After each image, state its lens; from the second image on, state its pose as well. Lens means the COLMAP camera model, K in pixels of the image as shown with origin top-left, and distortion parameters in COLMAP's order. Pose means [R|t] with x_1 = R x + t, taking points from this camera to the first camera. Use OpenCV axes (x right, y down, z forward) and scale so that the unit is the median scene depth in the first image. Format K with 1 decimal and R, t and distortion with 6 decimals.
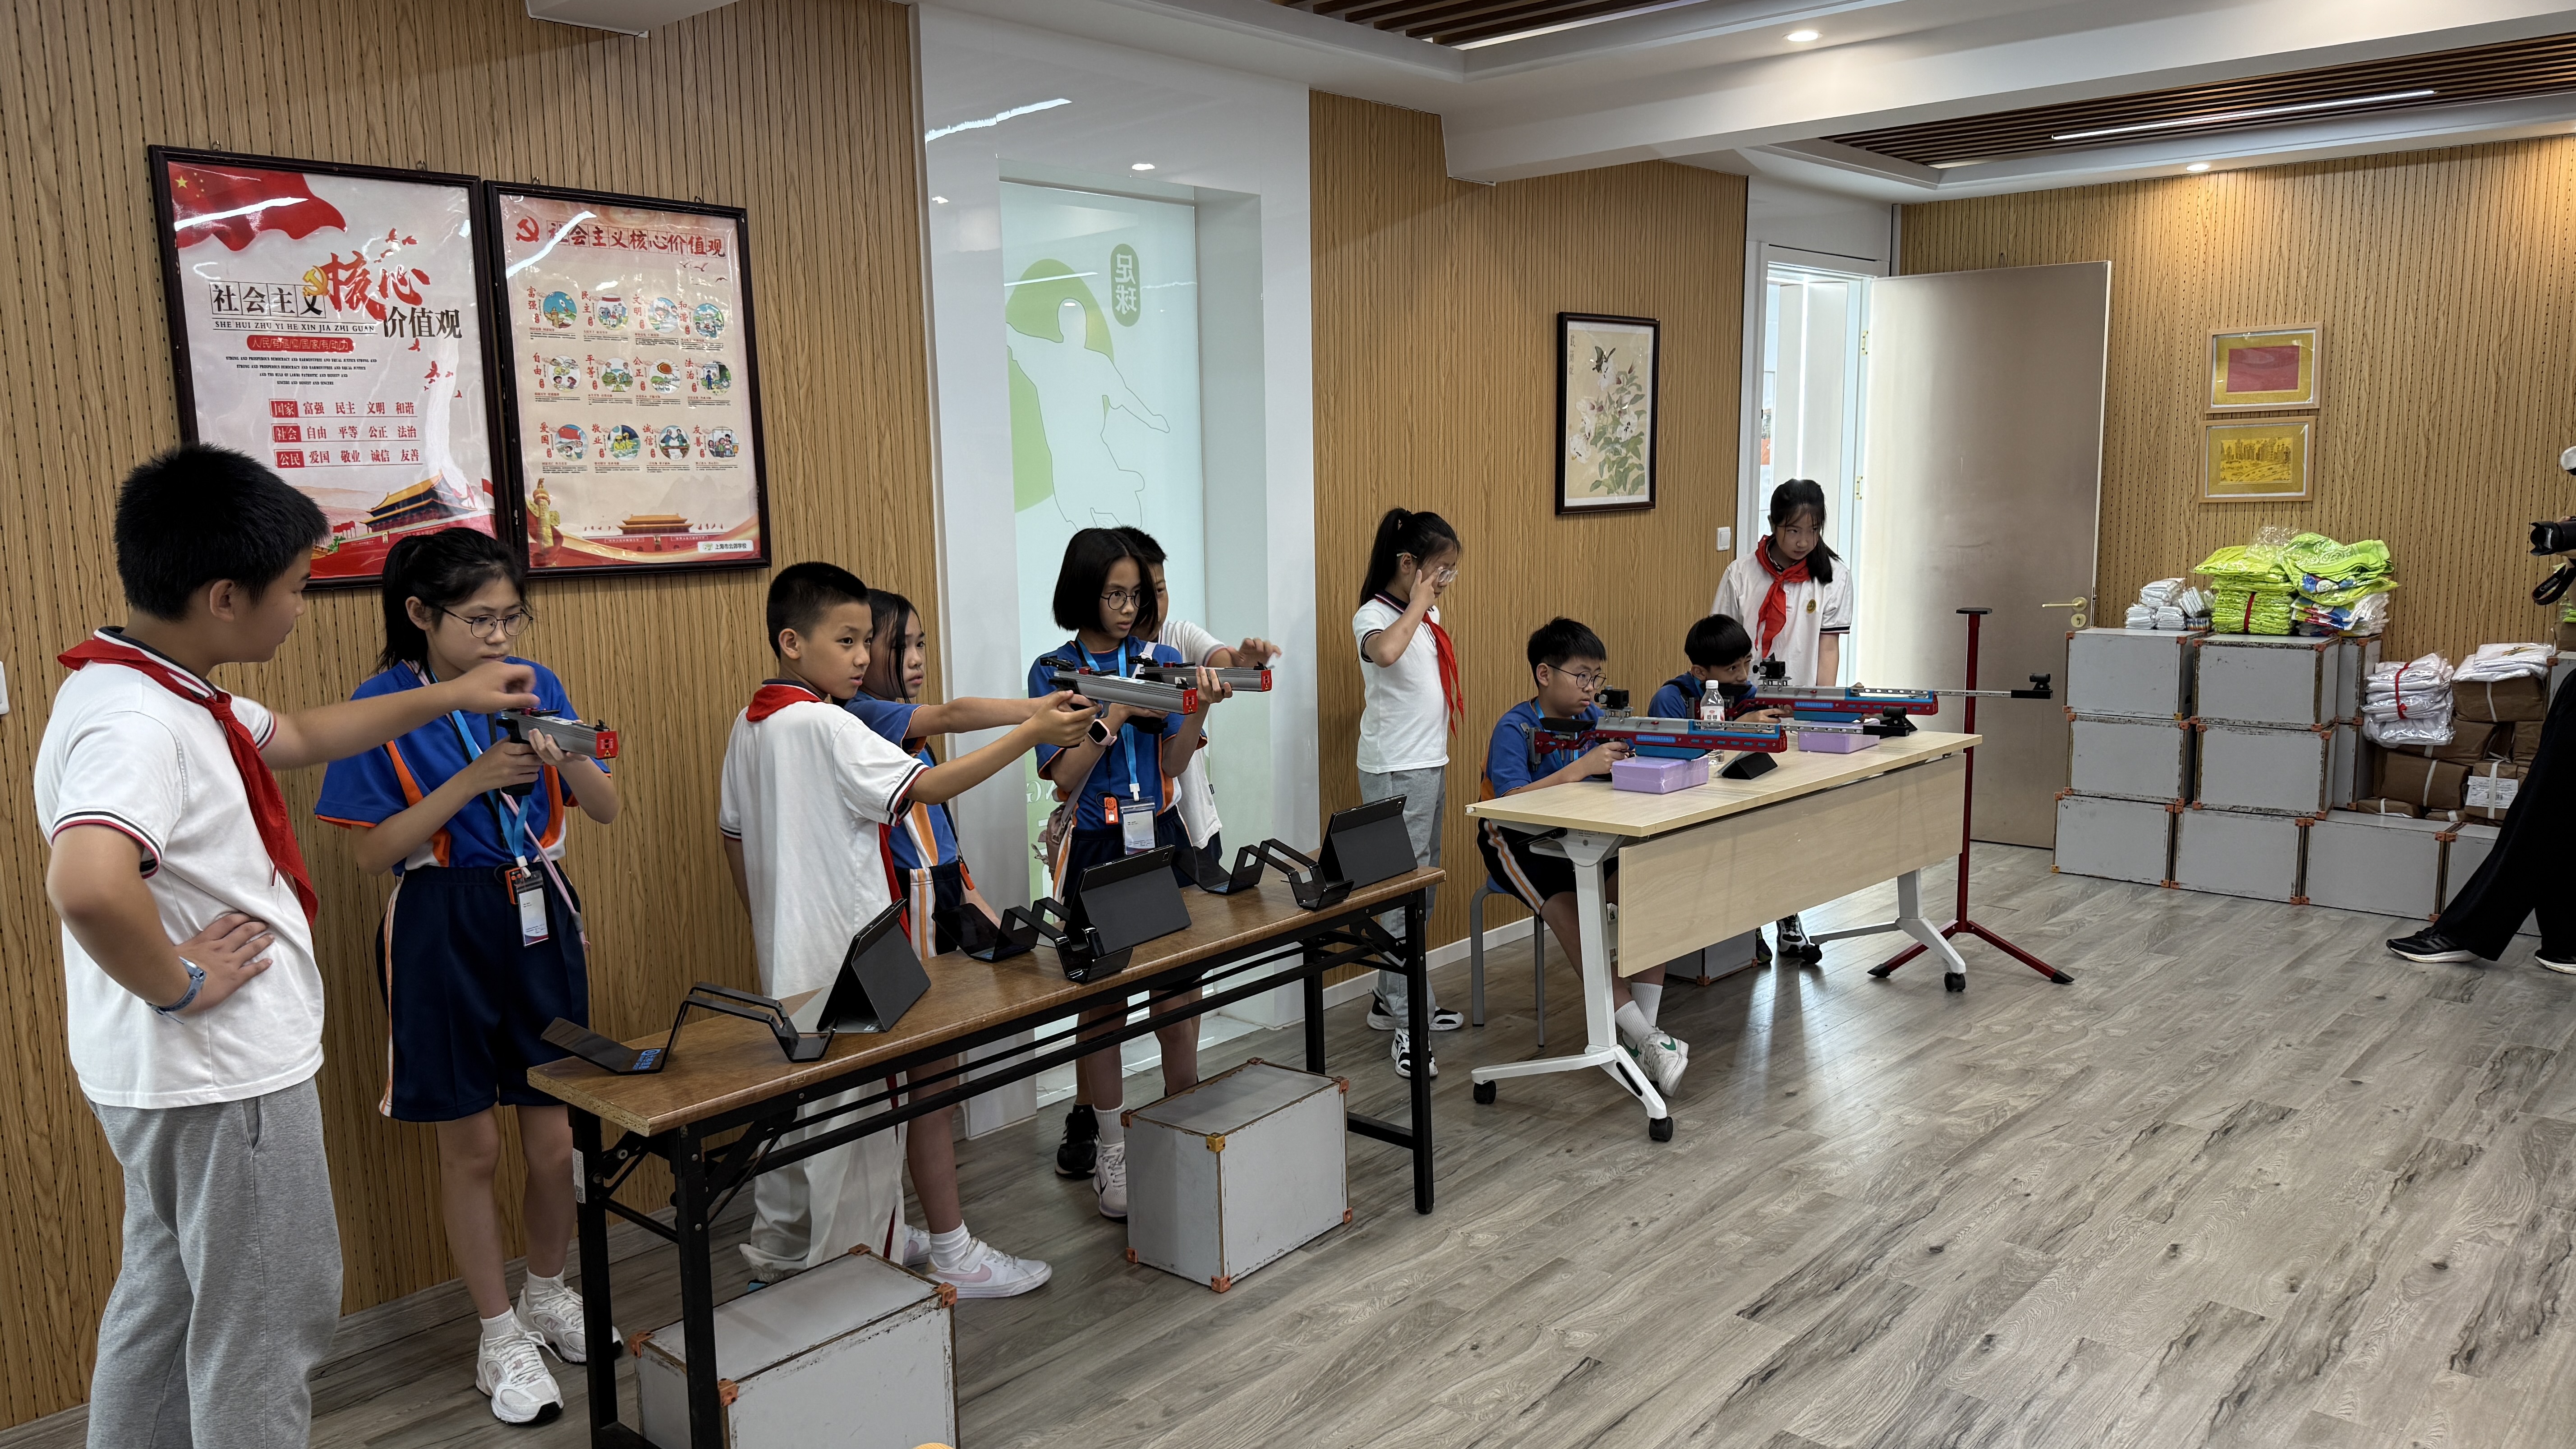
lens RADIAL K [[1840.2, 0, 1288.0], [0, 1840.2, 724.5], [0, 0, 1]] dist [0.030668, -0.004992]
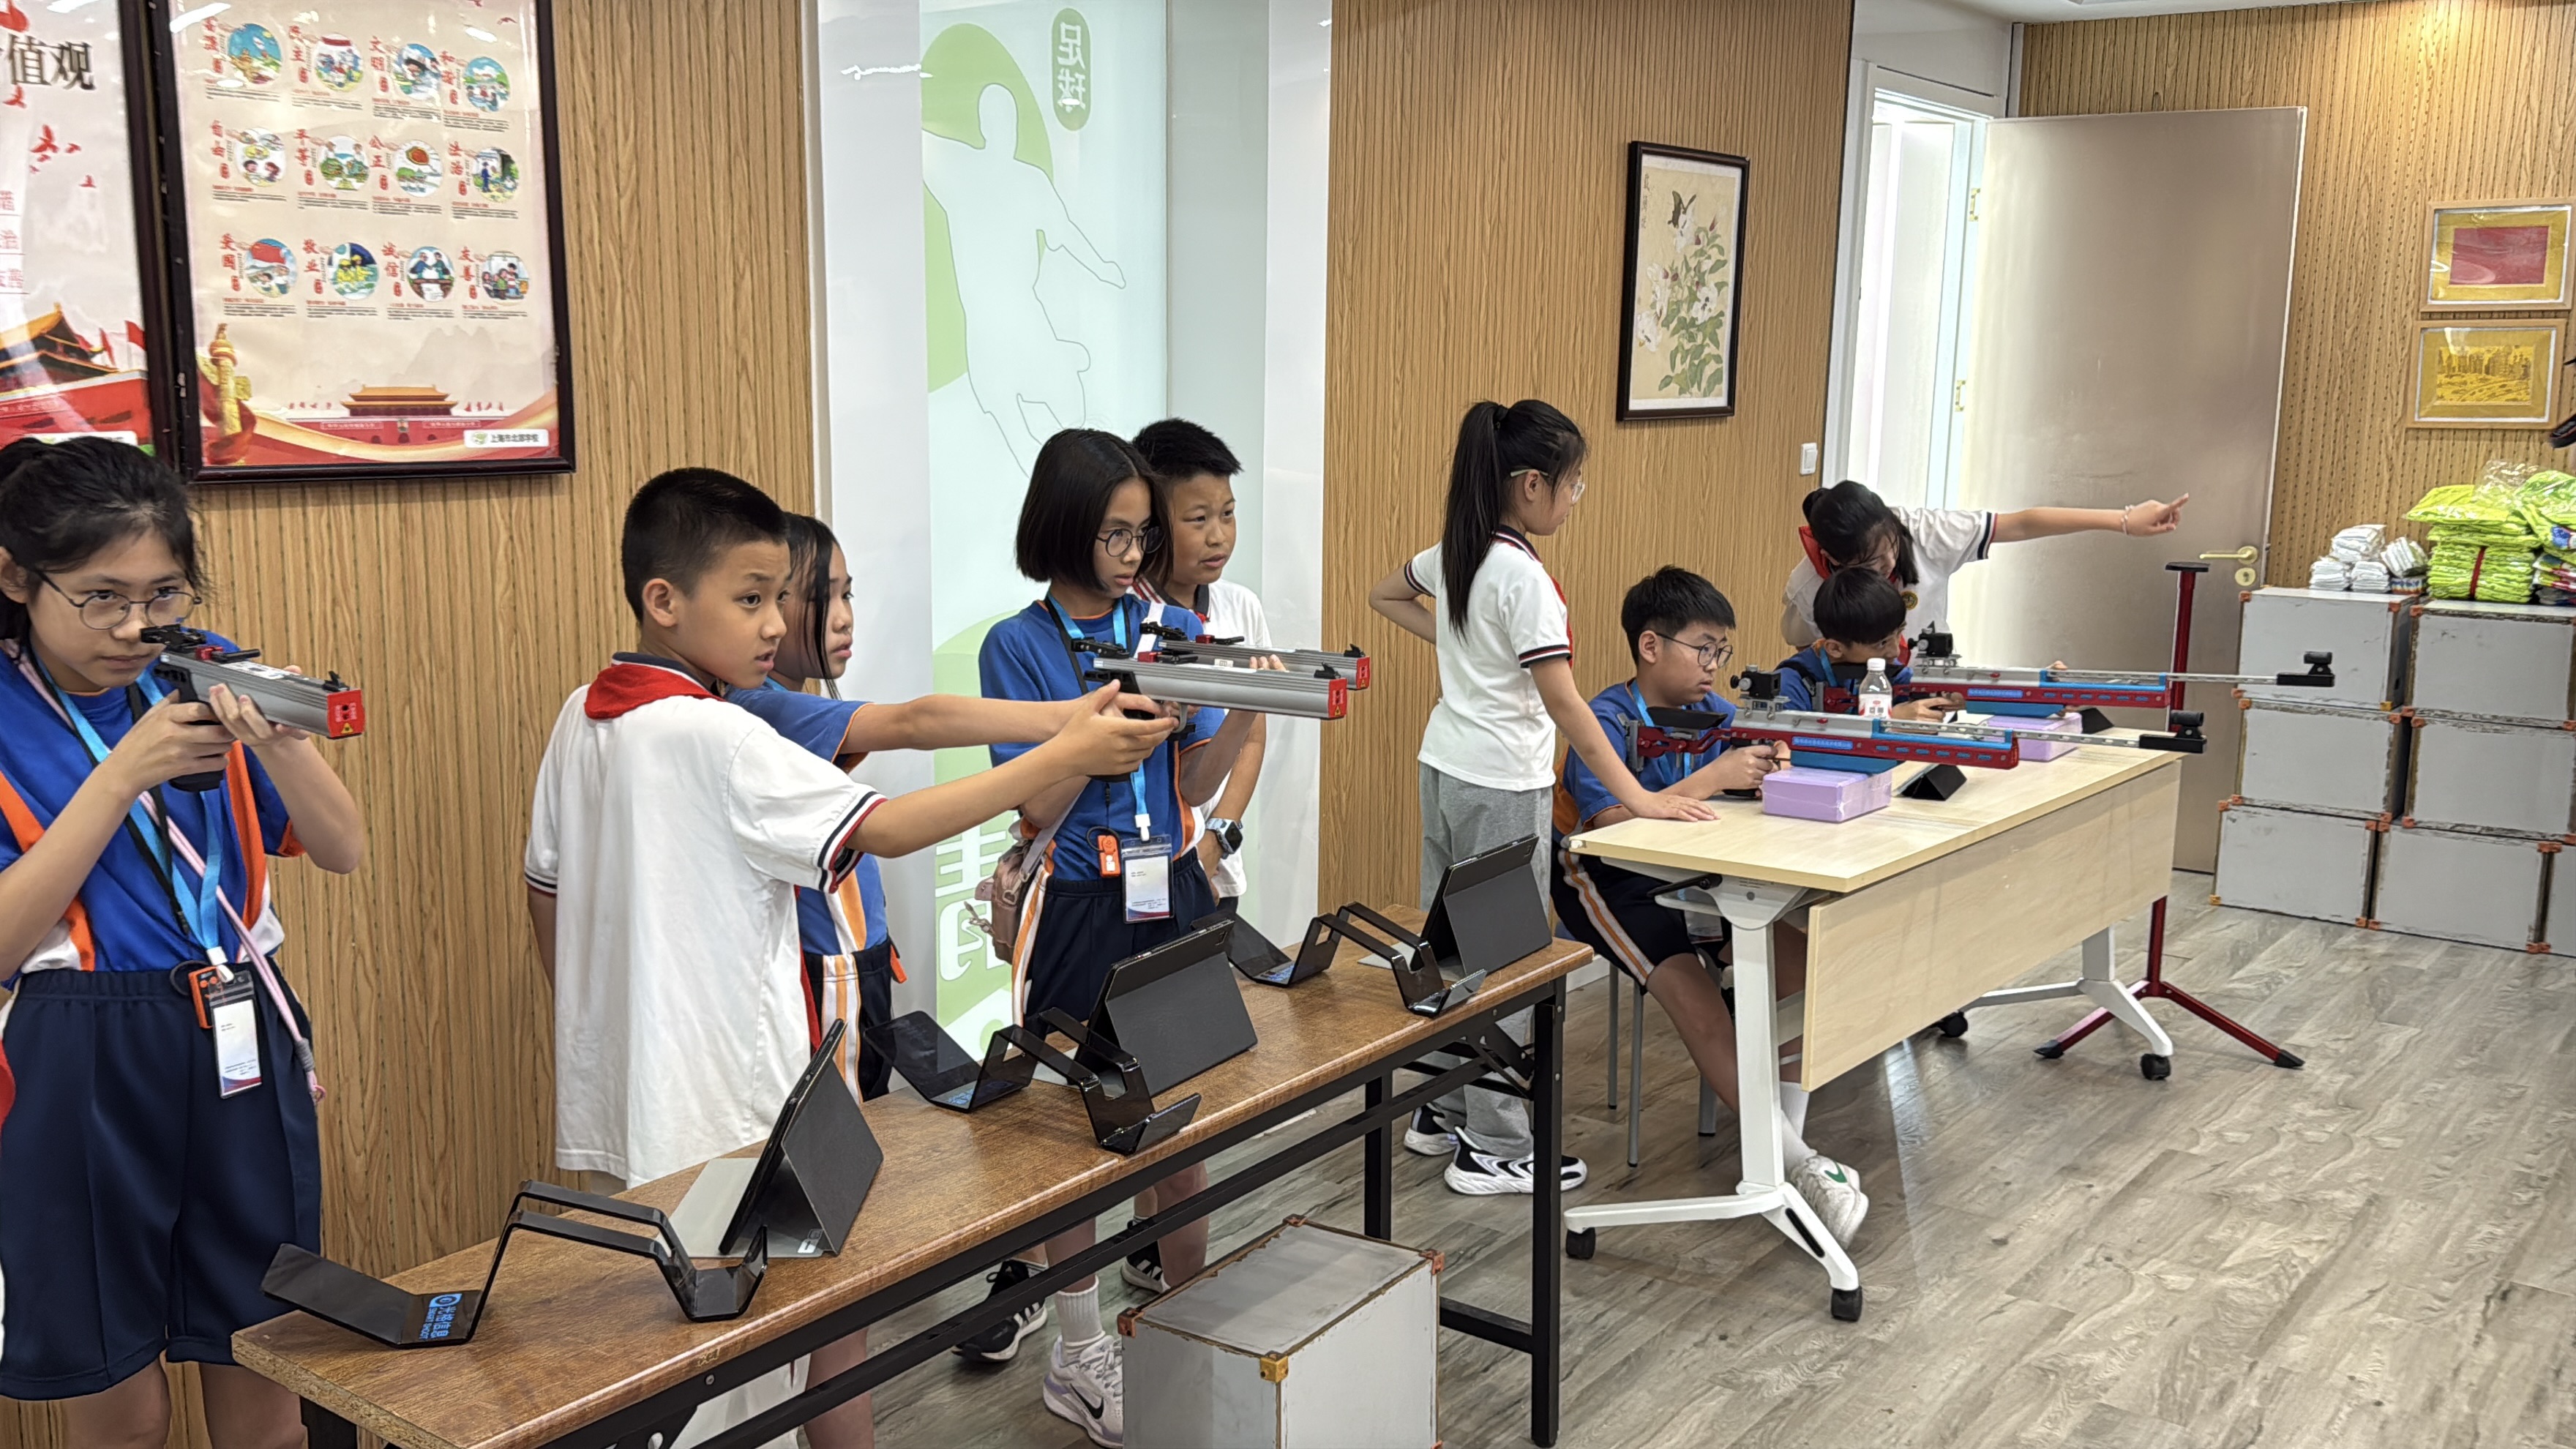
lens RADIAL K [[2276.9, 0, 1288.0], [0, 2276.9, 724.5], [0, 0, 1]] dist [0.060803, -0.144914]
pose [[0.996269, 0.014789, 0.085021, -0.089445], [-0.016708, 0.999621, 0.021901, -0.016910], [-0.084665, -0.023240, 0.996138, 0.160495]]
